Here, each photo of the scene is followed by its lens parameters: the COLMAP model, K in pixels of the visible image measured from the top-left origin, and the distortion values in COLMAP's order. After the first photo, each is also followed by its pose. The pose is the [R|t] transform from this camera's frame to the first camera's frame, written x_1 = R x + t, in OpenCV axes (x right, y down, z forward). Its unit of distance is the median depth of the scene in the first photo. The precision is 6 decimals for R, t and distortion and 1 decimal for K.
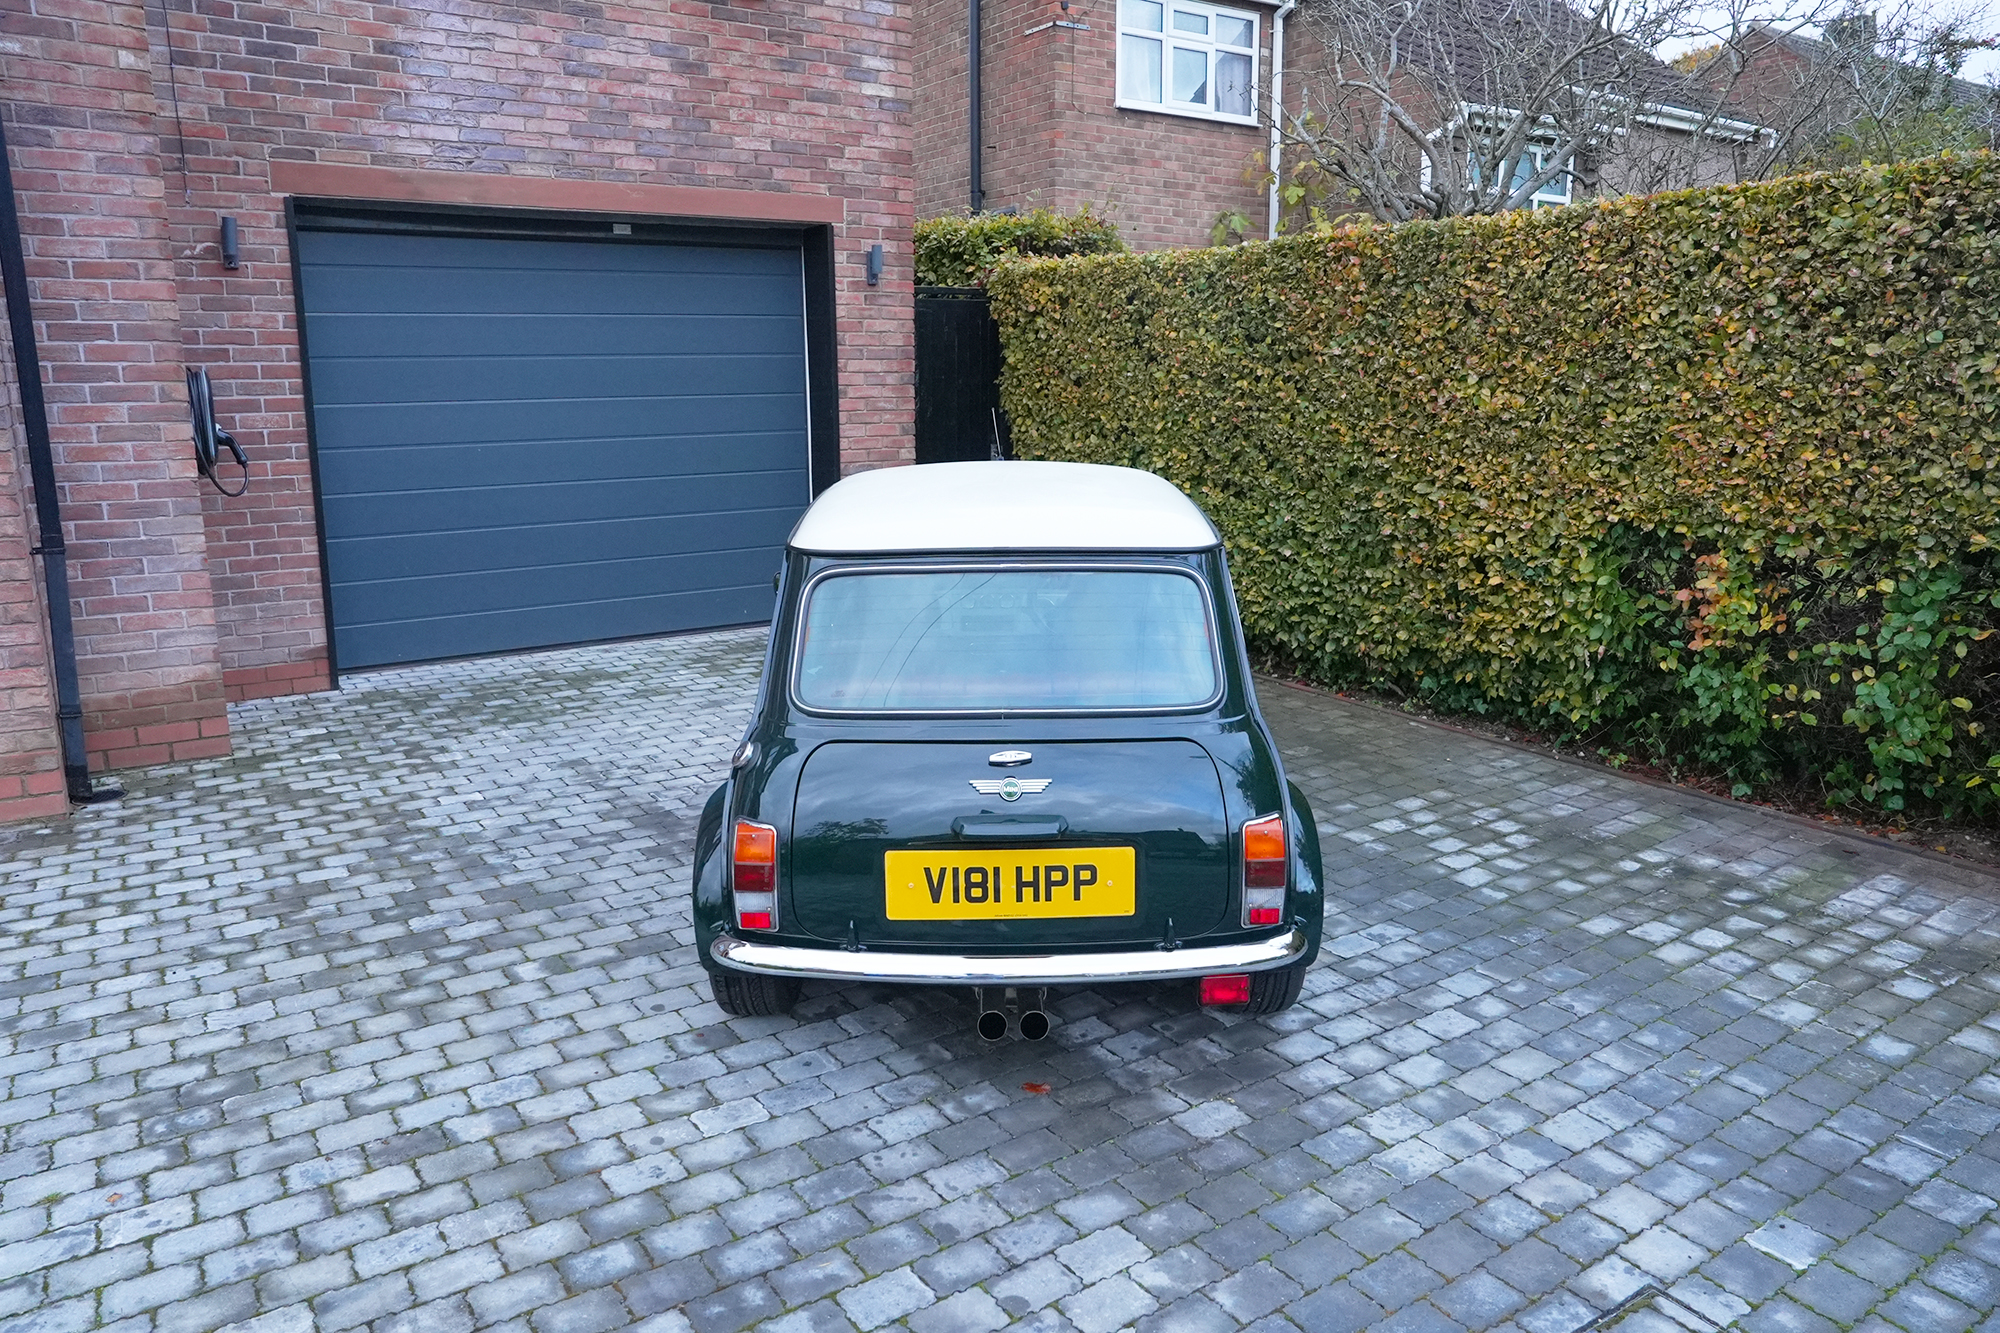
lens RADIAL K [[1367.8, 0, 1000.6], [0, 1367.8, 673.3], [0, 0, 1]] dist [-0.114036, 0.083801]
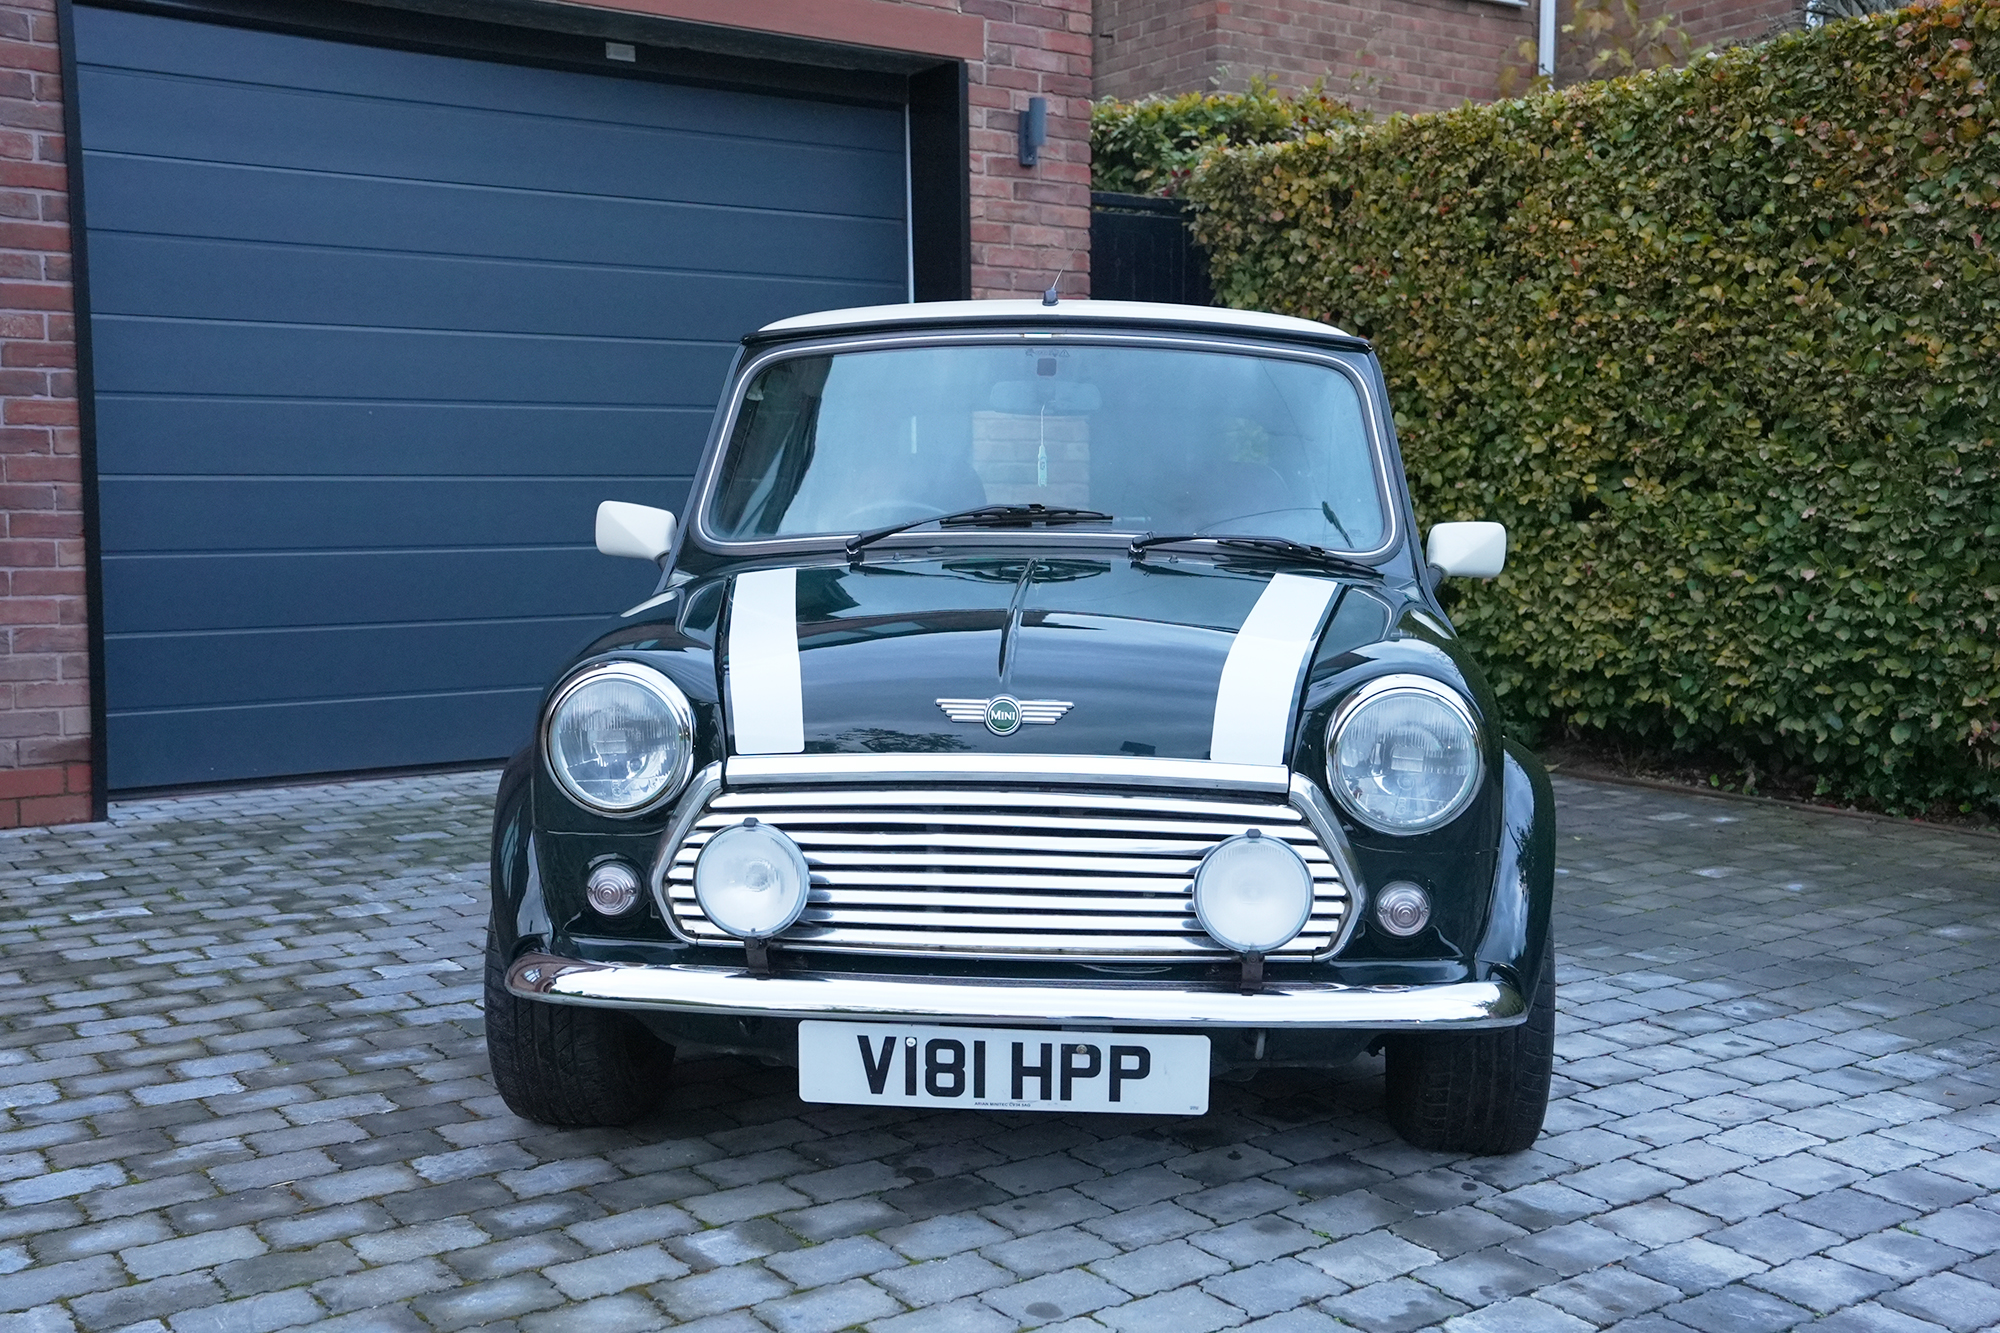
lens RADIAL K [[2059.3, 0, 1007.8], [0, 2059.3, 675.7], [0, 0, 1]] dist [0.051477, 0.000000]
pose [[0.999796, -0.002358, 0.020076, -0.183365], [0.004907, 0.991780, -0.127859, 0.081390], [-0.019610, 0.127931, 0.991589, 0.181587]]
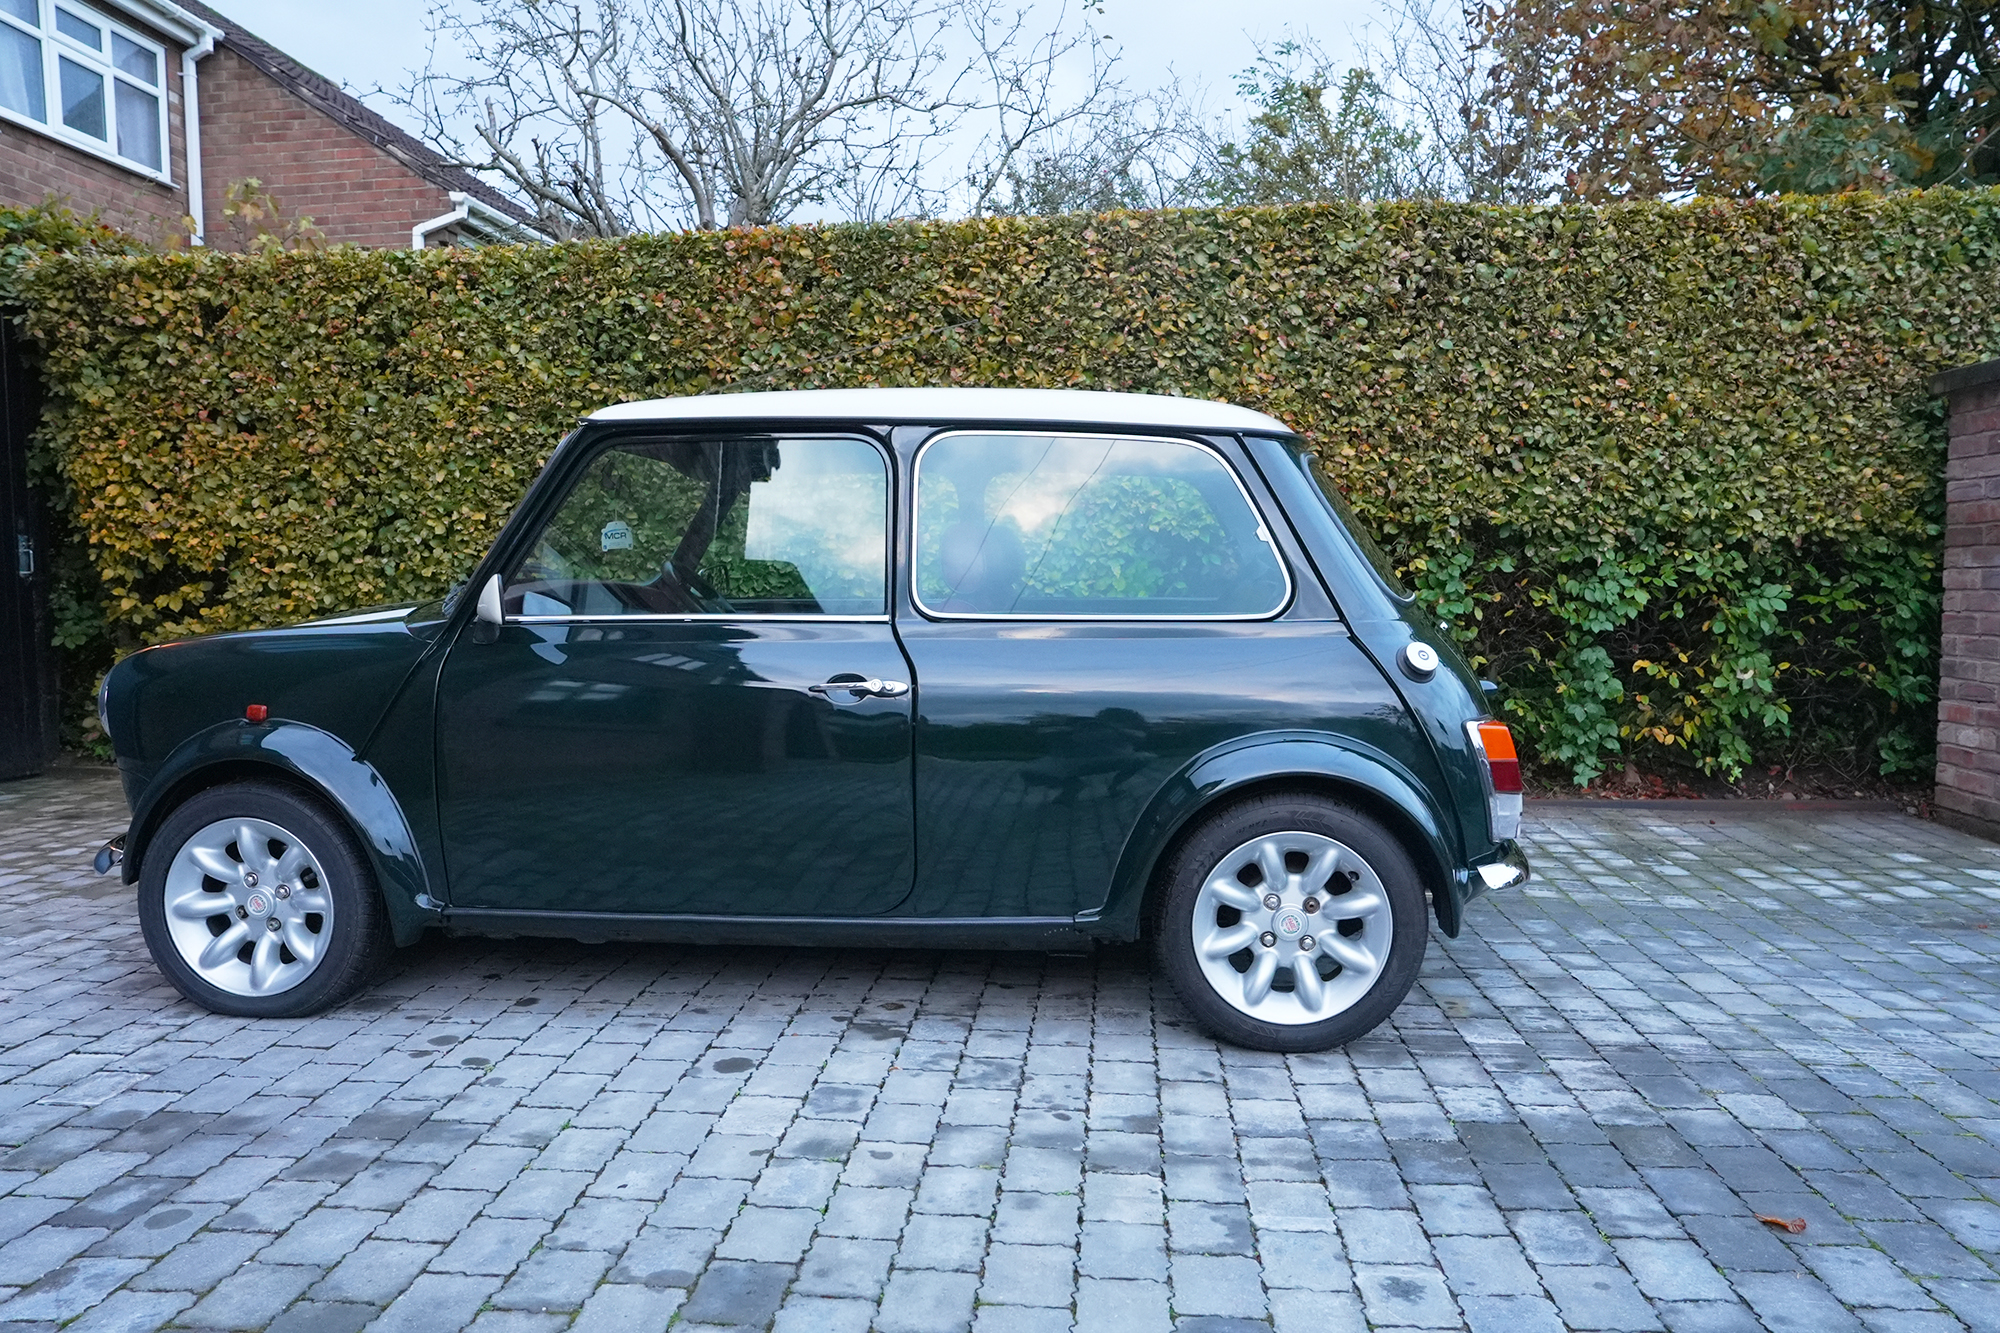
lens RADIAL K [[1415.7, 0, 999.4], [0, 1415.7, 677.9], [0, 0, 1]] dist [-0.101103, 0.082549]
pose [[0.622573, -0.059342, 0.780309, -0.399169], [0.173848, 0.982692, -0.063972, 0.034827], [-0.763007, 0.175482, 0.622114, 0.448023]]
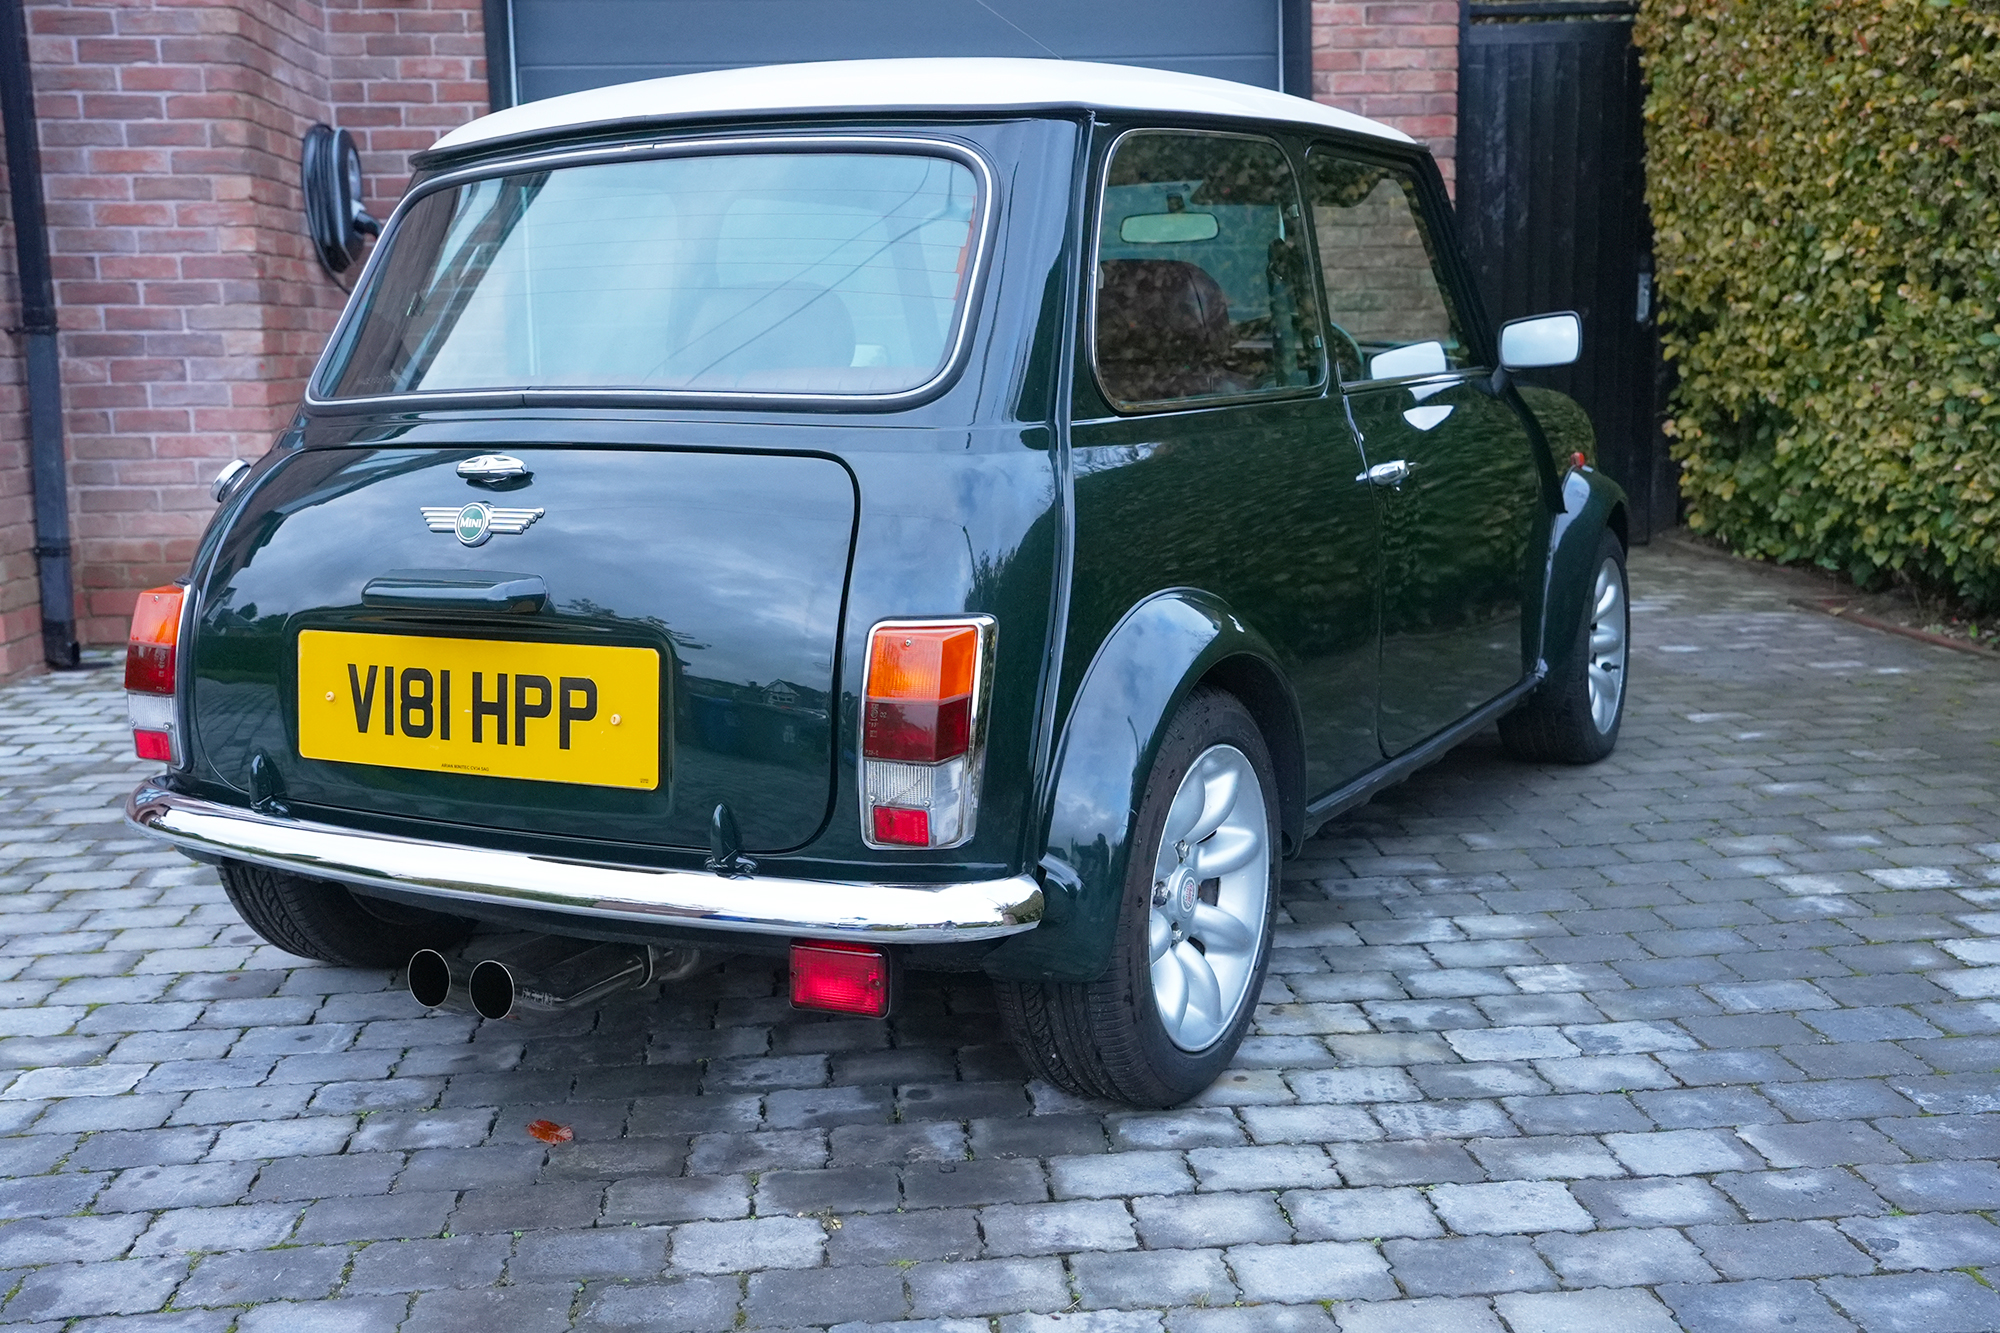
lens RADIAL K [[2001.7, 0, 998.4], [0, 2001.7, 673.3], [0, 0, 1]] dist [0.044055, 0.000000]
pose [[0.873816, 0.061511, -0.482351, 0.311946], [-0.085020, 0.996013, -0.027005, 0.081219], [0.478767, 0.064607, 0.875562, 0.234882]]
